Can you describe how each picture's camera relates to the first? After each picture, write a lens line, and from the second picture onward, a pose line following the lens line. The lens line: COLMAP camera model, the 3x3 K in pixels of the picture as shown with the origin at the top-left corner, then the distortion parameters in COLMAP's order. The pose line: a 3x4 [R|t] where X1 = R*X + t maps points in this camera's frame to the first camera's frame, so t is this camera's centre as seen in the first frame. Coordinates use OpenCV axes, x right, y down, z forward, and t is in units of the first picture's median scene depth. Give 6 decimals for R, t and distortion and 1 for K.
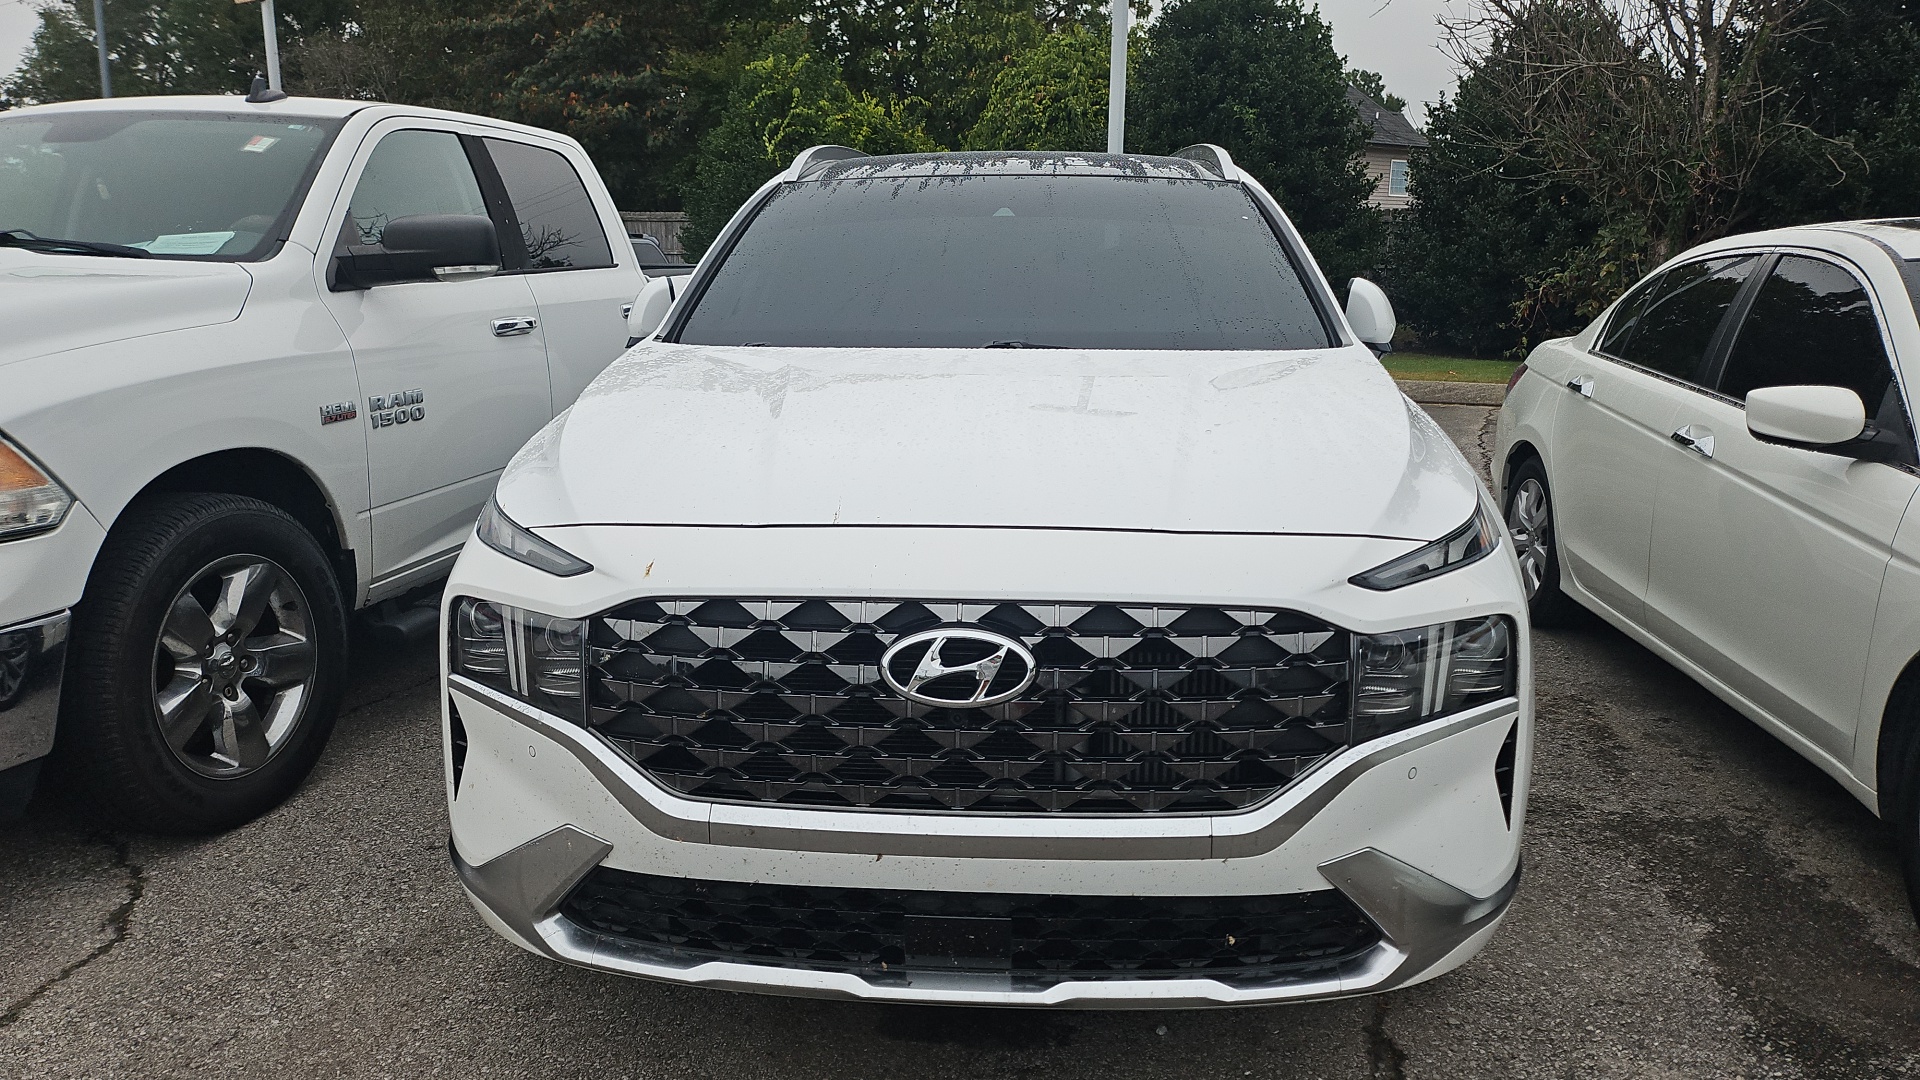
lens RADIAL K [[1354.9, 0, 965.6], [0, 1354.9, 539.6], [0, 0, 1]] dist [0.063428, -0.066619]
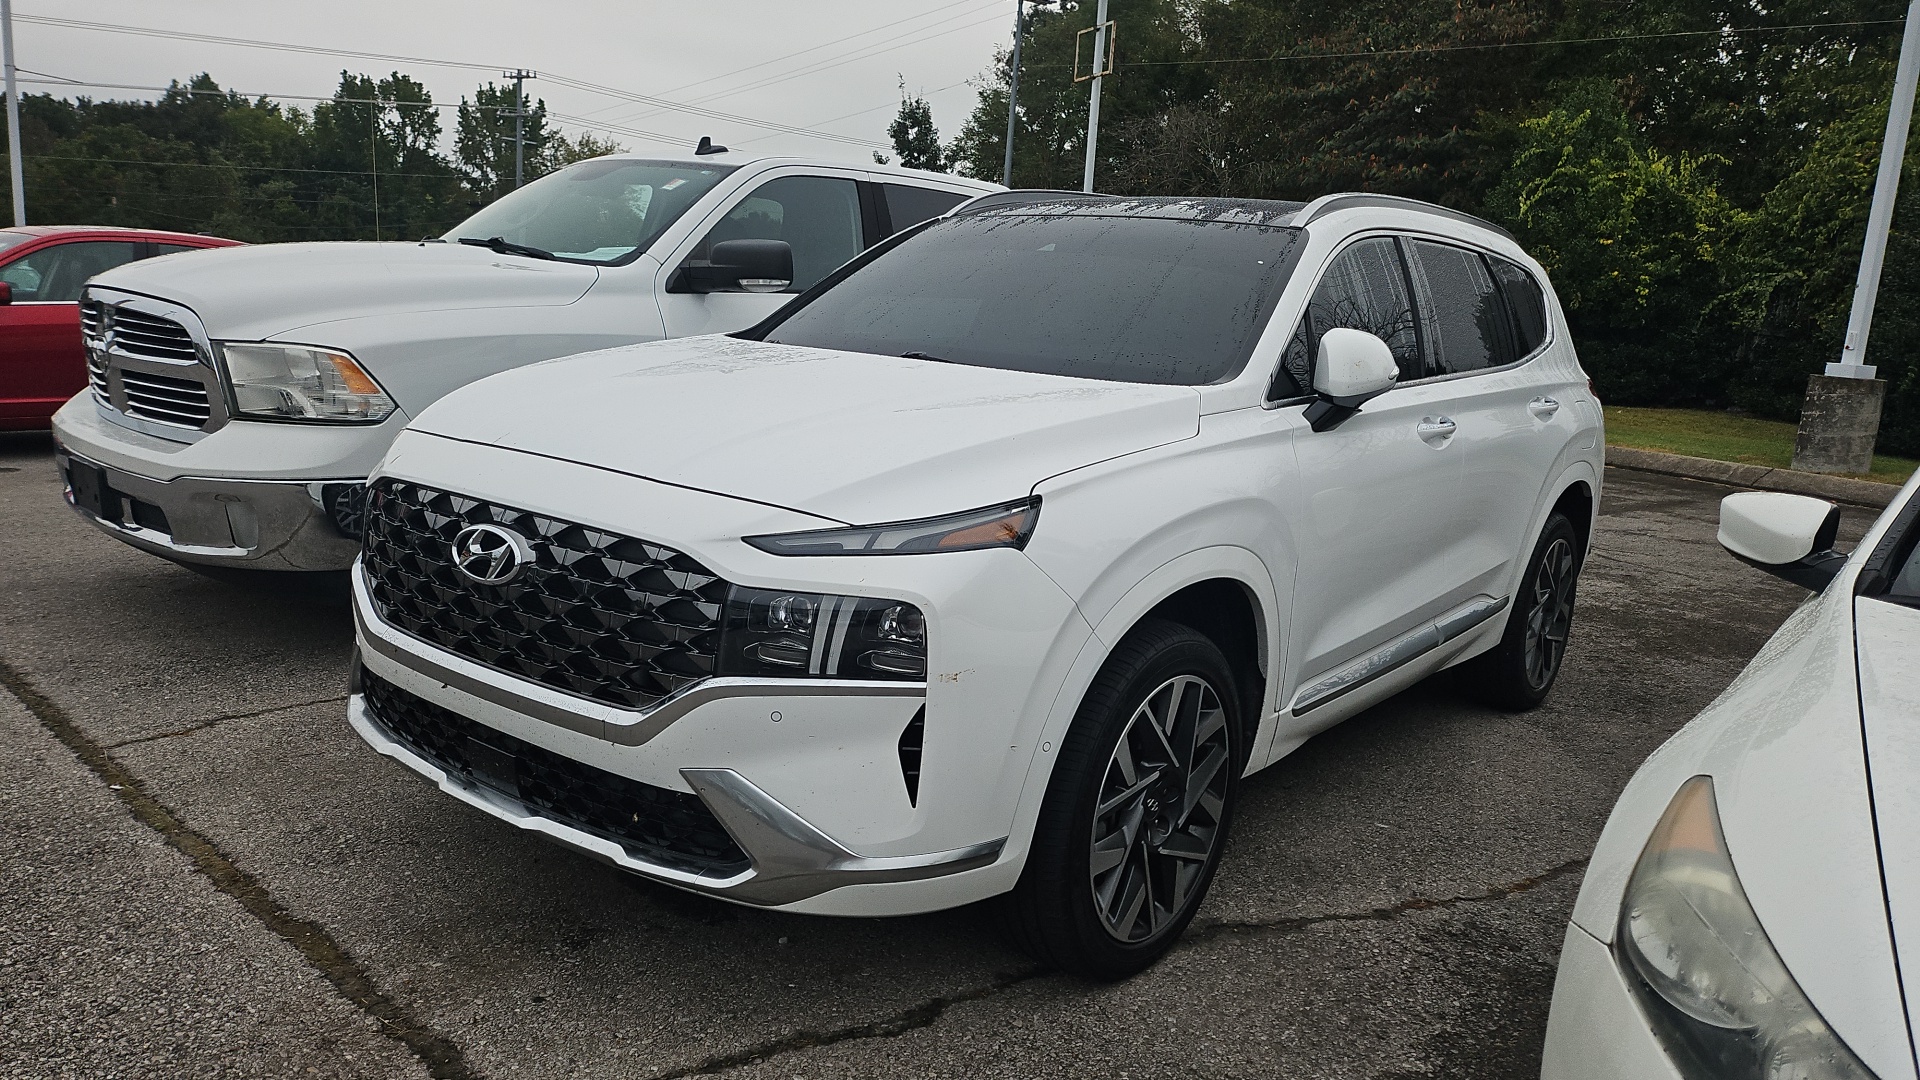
lens RADIAL K [[1354.9, 0, 977.5], [0, 1354.9, 541.8], [0, 0, 1]] dist [0.063428, -0.066619]
pose [[0.824195, 0.153098, -0.545219, 0.900378], [-0.175437, 0.984427, 0.011224, -0.013627], [0.538446, 0.086400, 0.838219, 0.103663]]
